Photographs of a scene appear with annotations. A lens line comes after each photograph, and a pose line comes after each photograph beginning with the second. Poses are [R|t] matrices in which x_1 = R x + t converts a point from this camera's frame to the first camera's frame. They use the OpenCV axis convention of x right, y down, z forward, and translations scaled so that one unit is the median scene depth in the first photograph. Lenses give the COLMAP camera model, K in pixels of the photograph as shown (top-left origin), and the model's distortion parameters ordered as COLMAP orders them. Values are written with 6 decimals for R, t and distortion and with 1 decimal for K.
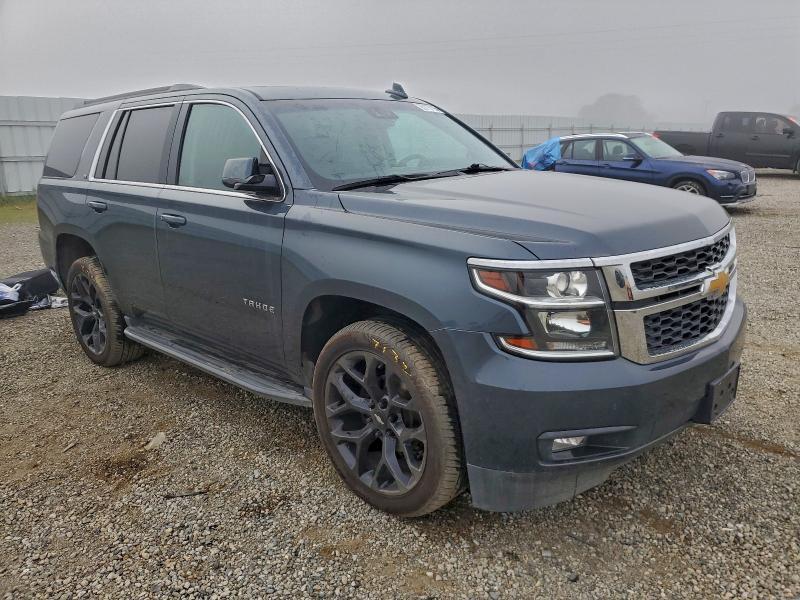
lens RADIAL K [[741.6, 0, 400.0], [0, 741.6, 300.0], [0, 0, 1]] dist [0.001711, -0.000599]
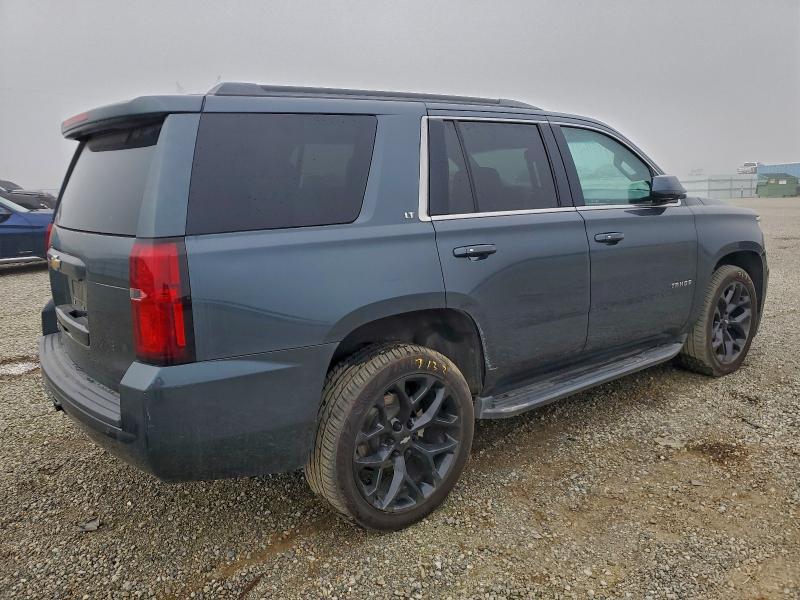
lens RADIAL K [[741.6, 0, 400.0], [0, 741.6, 300.0], [0, 0, 1]] dist [0.001711, -0.000599]
pose [[0.003141, -0.144889, 0.989443, -1.232904], [0.244905, 0.959427, 0.139716, -0.221570], [-0.969542, 0.241881, 0.038498, 1.184842]]
